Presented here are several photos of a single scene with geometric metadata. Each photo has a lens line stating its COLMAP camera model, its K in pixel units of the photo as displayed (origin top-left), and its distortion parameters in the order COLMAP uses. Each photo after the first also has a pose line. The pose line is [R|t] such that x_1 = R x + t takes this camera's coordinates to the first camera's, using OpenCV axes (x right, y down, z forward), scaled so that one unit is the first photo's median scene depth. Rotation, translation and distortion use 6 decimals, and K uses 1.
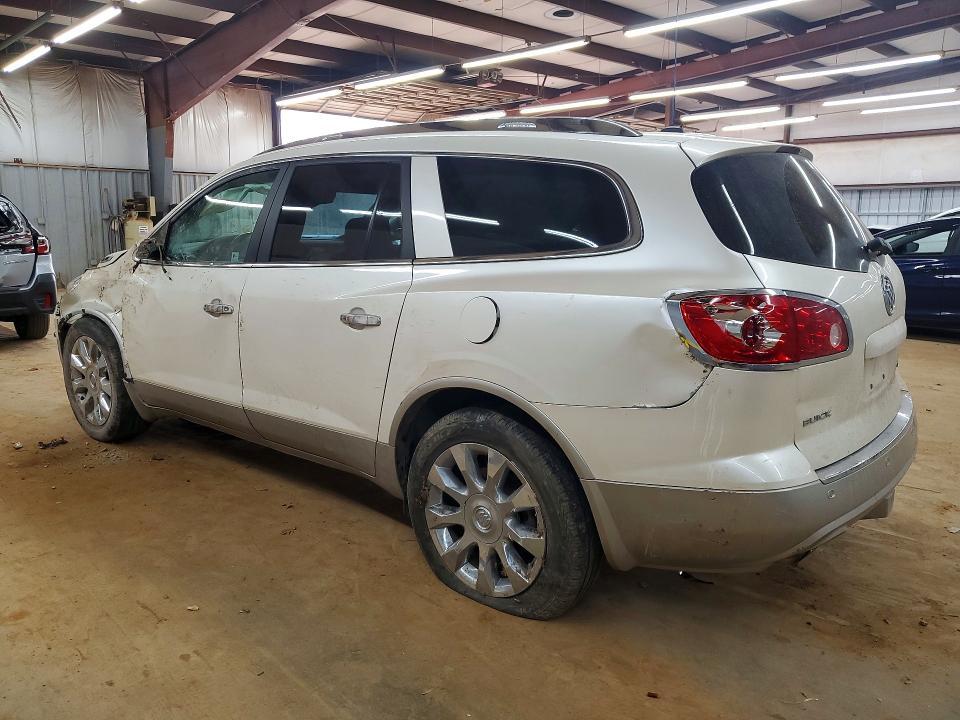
lens RADIAL K [[774.5, 0, 486.1], [0, 774.5, 360.5], [0, 0, 1]] dist [0.005725, 0.003184]
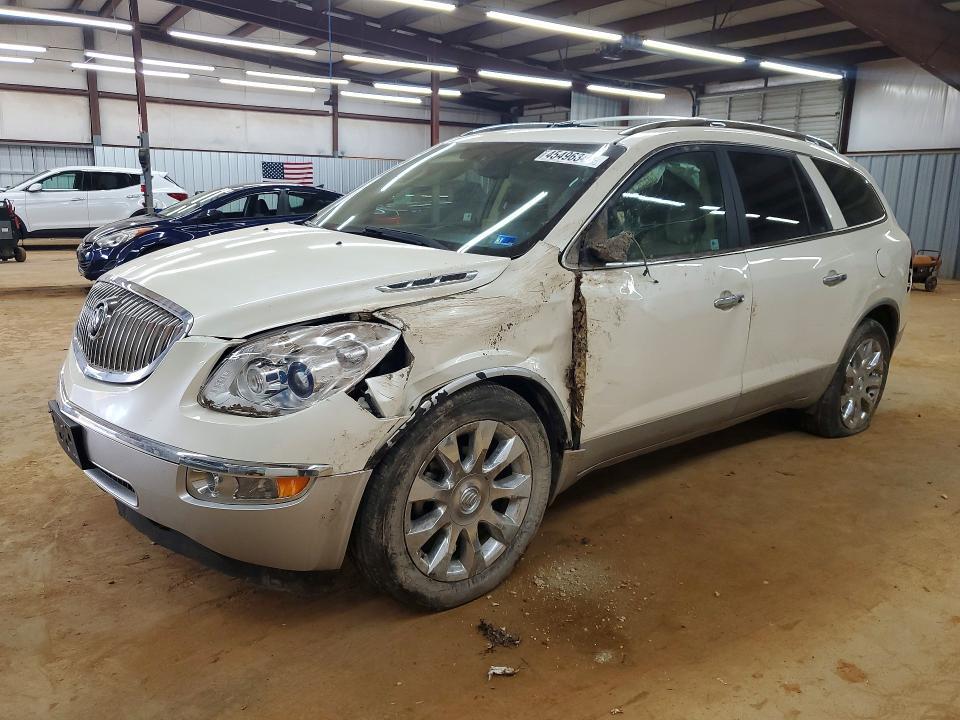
lens RADIAL K [[774.5, 0, 486.1], [0, 774.5, 360.5], [0, 0, 1]] dist [0.005725, 0.003184]
pose [[0.143030, -0.228286, 0.963030, -1.335922], [0.152709, 0.966473, 0.206422, -0.240977], [-0.977866, 0.117539, 0.173096, 1.160224]]
